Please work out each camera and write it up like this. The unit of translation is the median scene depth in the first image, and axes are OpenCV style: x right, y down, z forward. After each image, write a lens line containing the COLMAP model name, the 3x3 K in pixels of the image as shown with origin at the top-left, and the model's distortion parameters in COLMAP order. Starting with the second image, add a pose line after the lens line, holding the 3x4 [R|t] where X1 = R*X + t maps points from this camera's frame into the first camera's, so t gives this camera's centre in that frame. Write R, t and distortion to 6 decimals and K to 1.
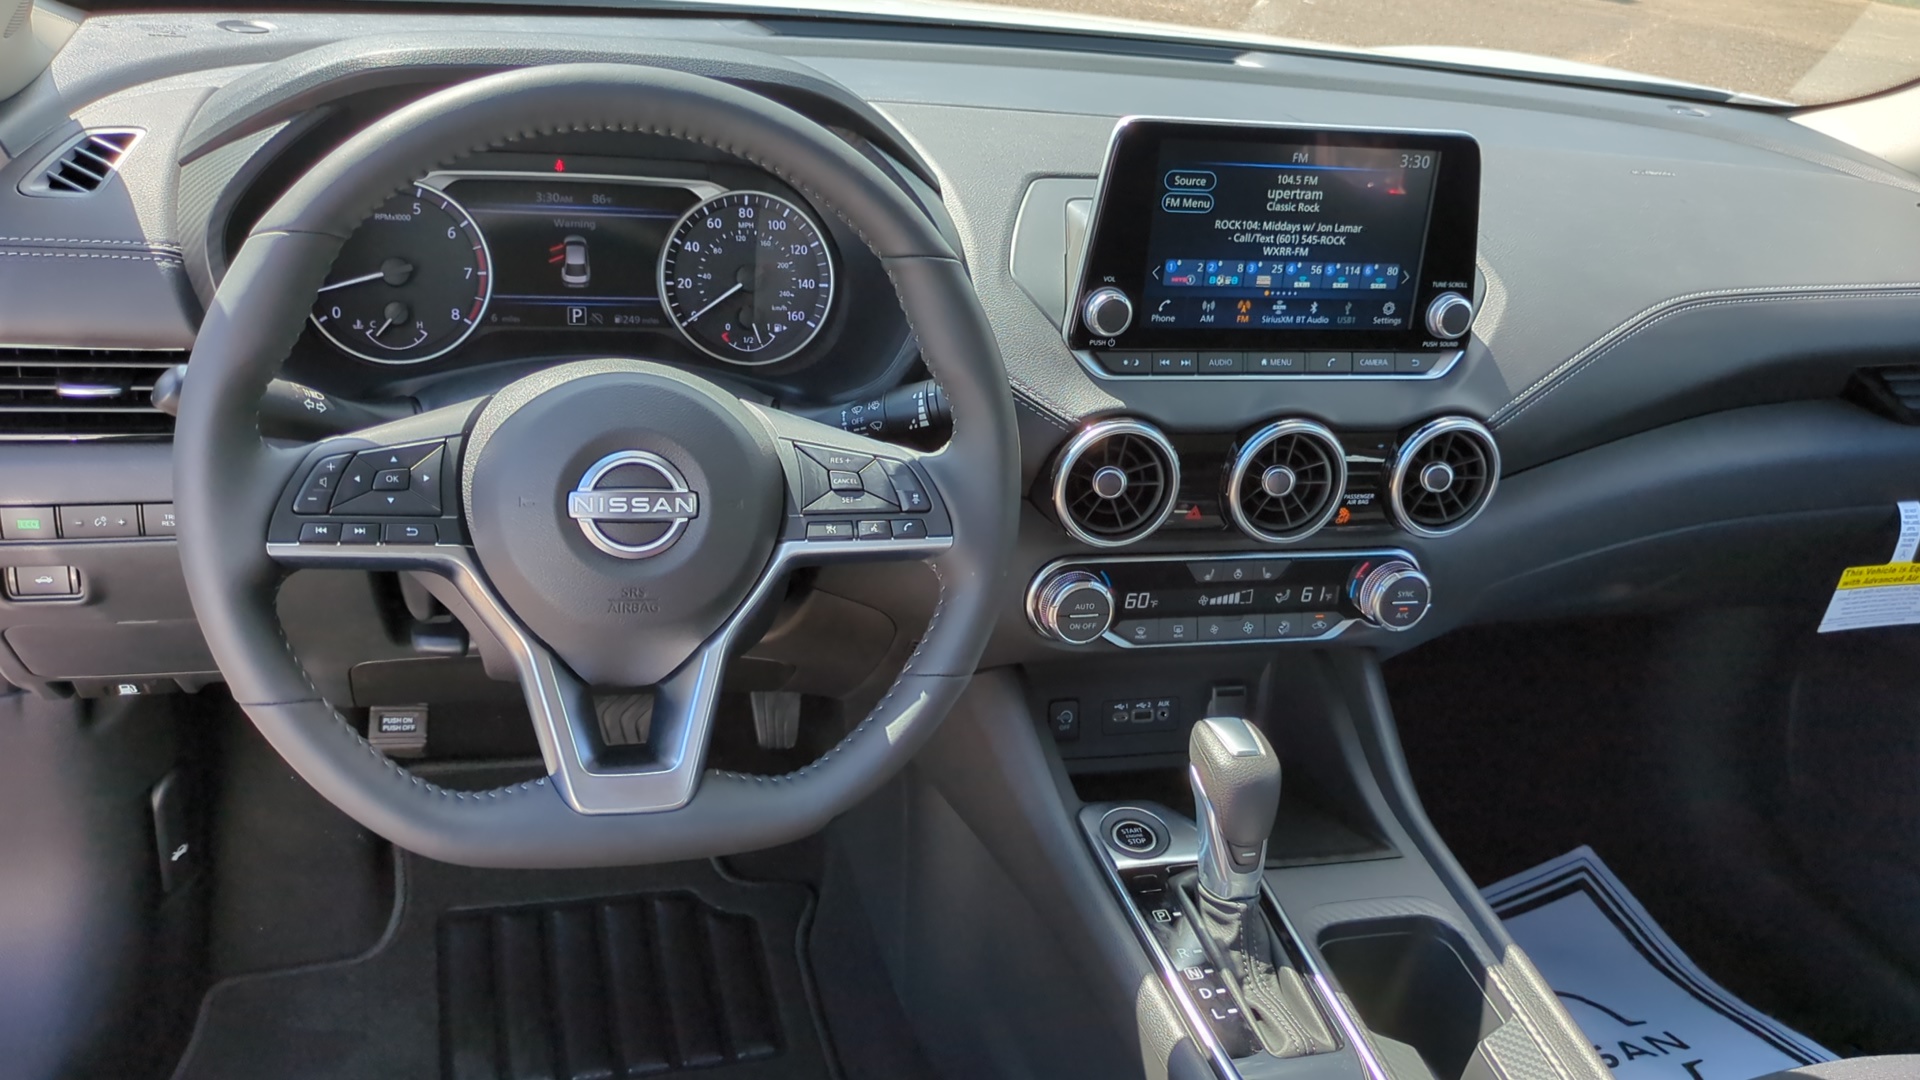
lens RADIAL K [[1652.2, 0, 960.0], [0, 1652.2, 540.0], [0, 0, 1]] dist [0.033344, -0.017531]
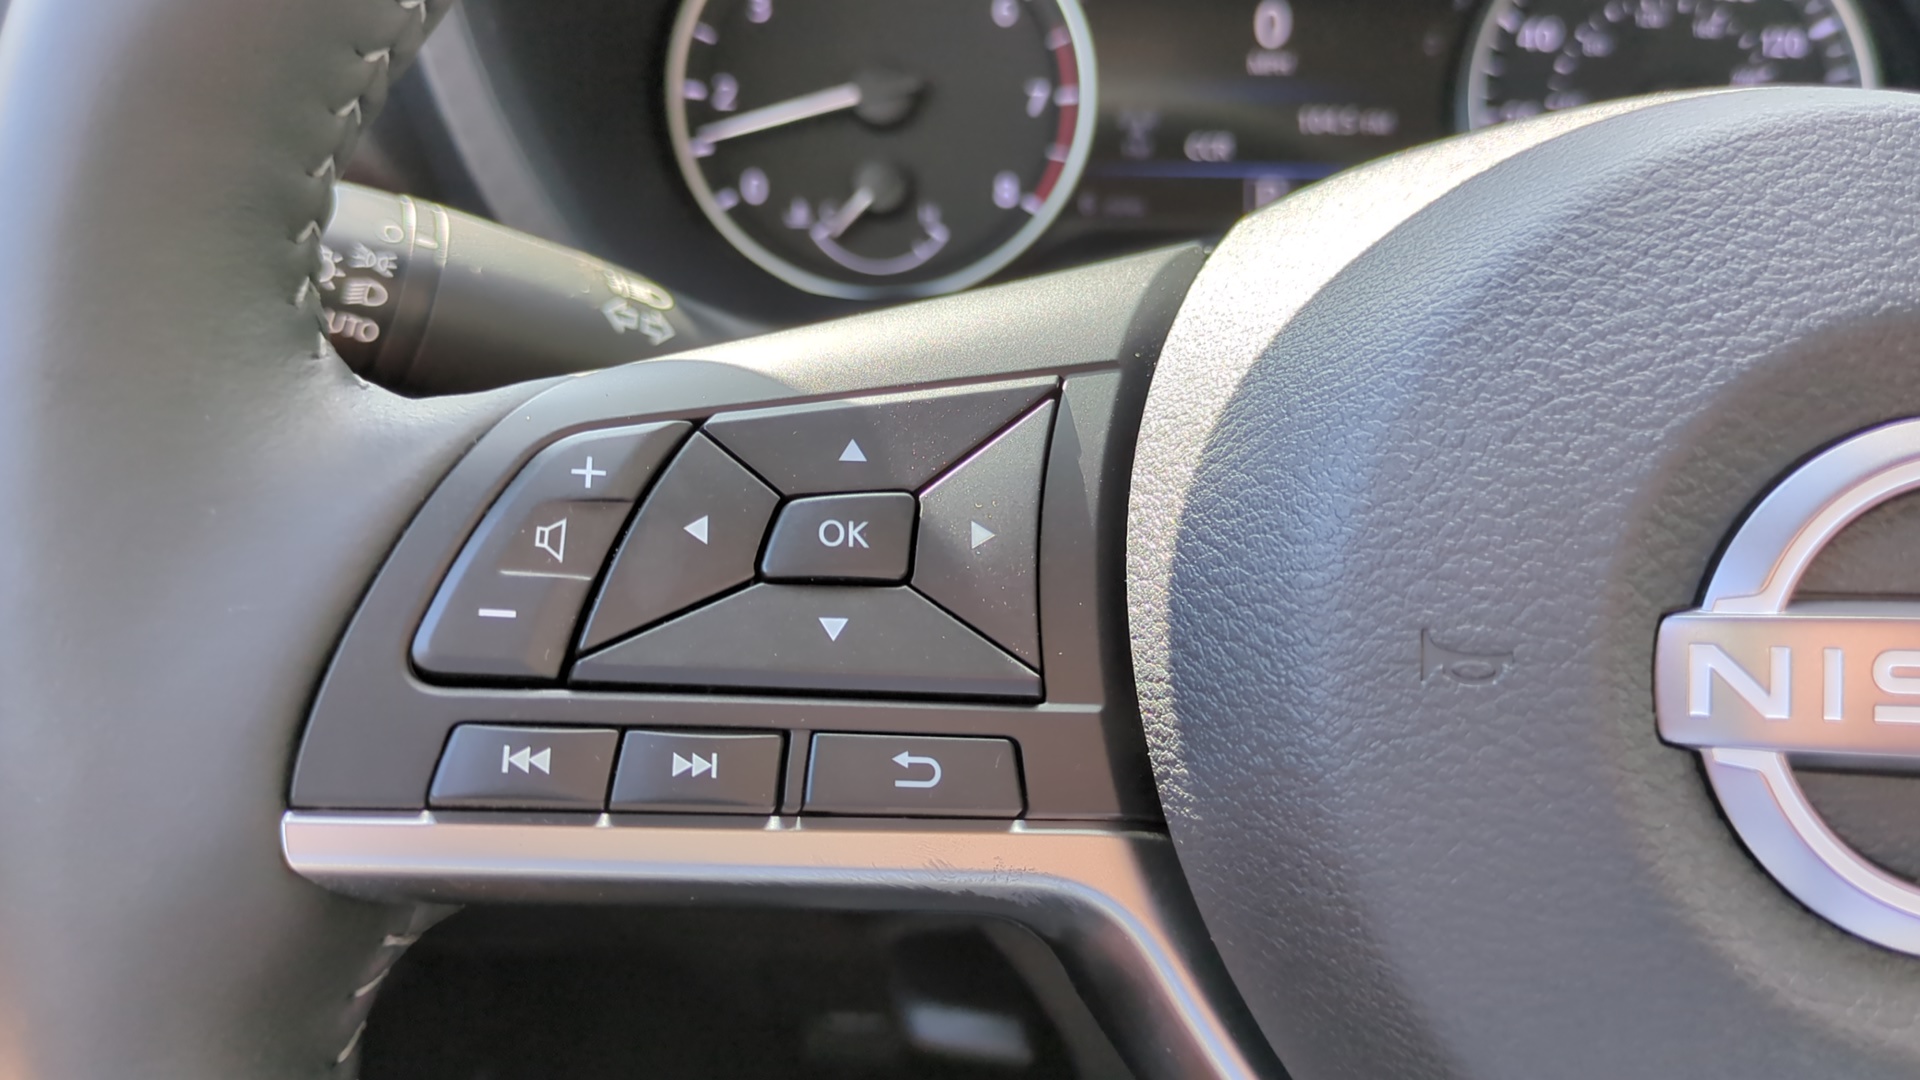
lens RADIAL K [[1645.3, 0, 968.5], [0, 1645.3, 547.8], [0, 0, 1]] dist [0.001147, -0.010616]
pose [[0.964361, 0.020036, -0.263831, -0.197502], [-0.035550, 0.997899, -0.054162, -0.017376], [0.262192, 0.061611, 0.963047, 0.583856]]
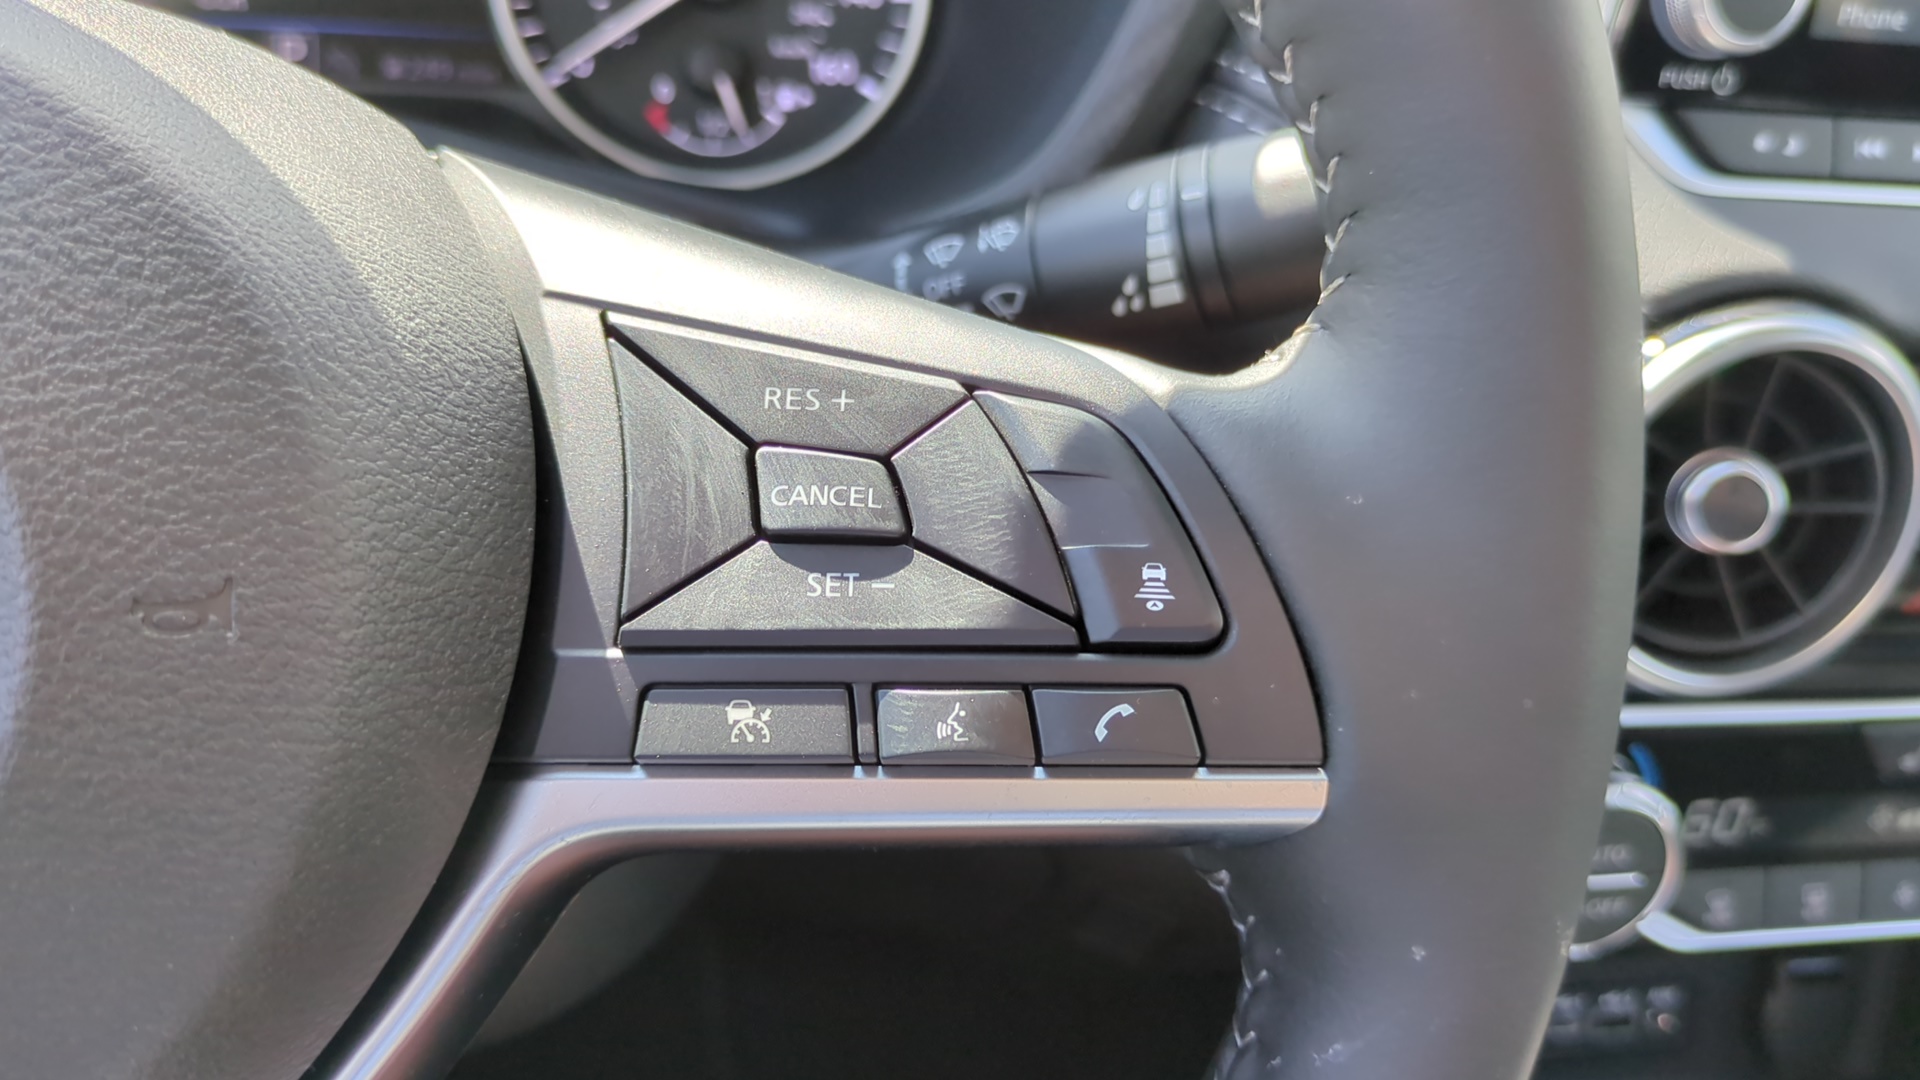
lens RADIAL K [[1645.3, 0, 968.5], [0, 1645.3, 547.8], [0, 0, 1]] dist [0.001147, -0.010616]
pose [[0.994891, 0.027318, -0.097189, -0.024221], [-0.025651, 0.999502, 0.018354, -0.026649], [0.097642, -0.015767, 0.995097, 0.632729]]
